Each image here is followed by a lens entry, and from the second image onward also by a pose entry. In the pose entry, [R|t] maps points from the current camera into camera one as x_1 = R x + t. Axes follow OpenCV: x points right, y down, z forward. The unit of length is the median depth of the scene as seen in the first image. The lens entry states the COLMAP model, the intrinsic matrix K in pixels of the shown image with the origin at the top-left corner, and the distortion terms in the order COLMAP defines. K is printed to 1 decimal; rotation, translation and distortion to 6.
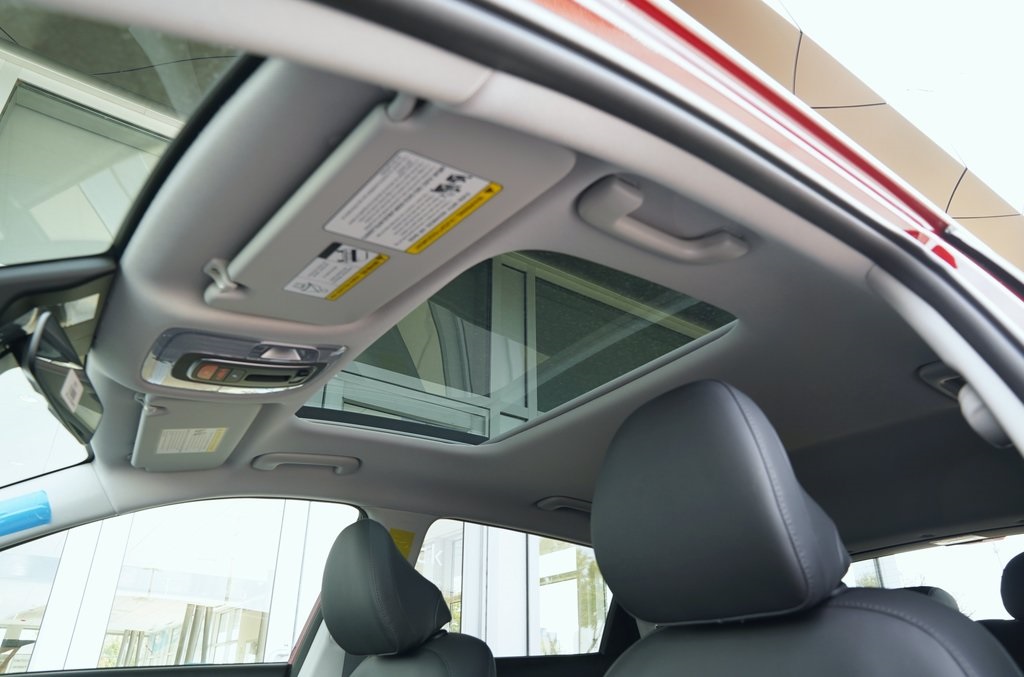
lens RADIAL K [[707.8, 0, 510.4], [0, 707.8, 338.5], [0, 0, 1]] dist [-0.130530, 0.089274]
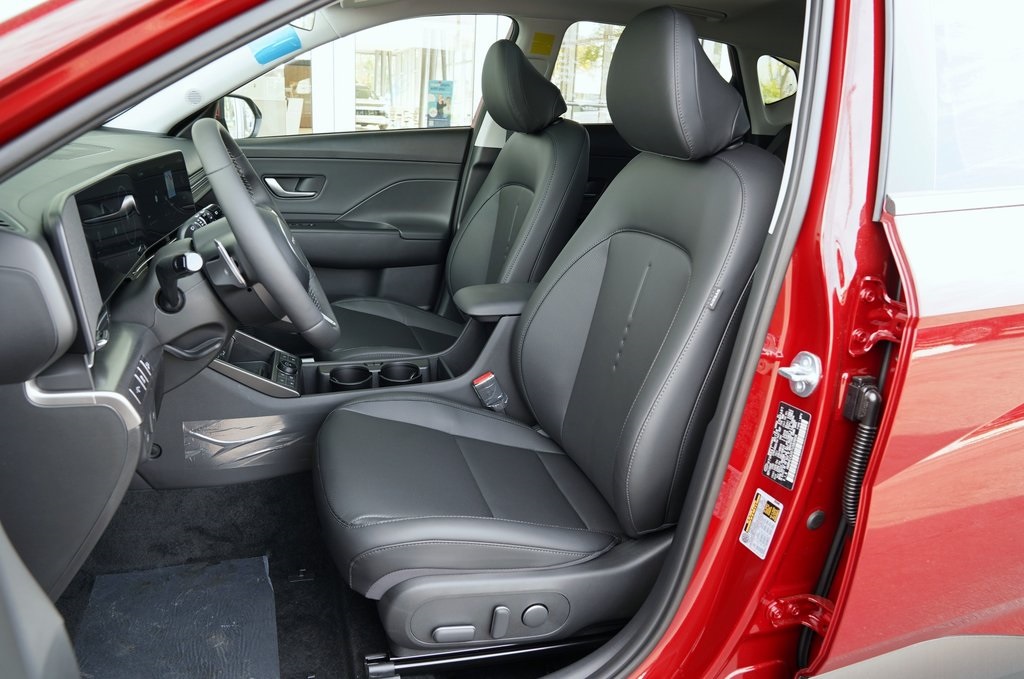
lens RADIAL K [[707.8, 0, 510.4], [0, 707.8, 339.5], [0, 0, 1]] dist [-0.130530, 0.089274]
pose [[0.954118, 0.124174, -0.272468, 0.260709], [0.110245, 0.700356, 0.705229, -0.310188], [0.278396, -0.702910, 0.654533, -0.346478]]
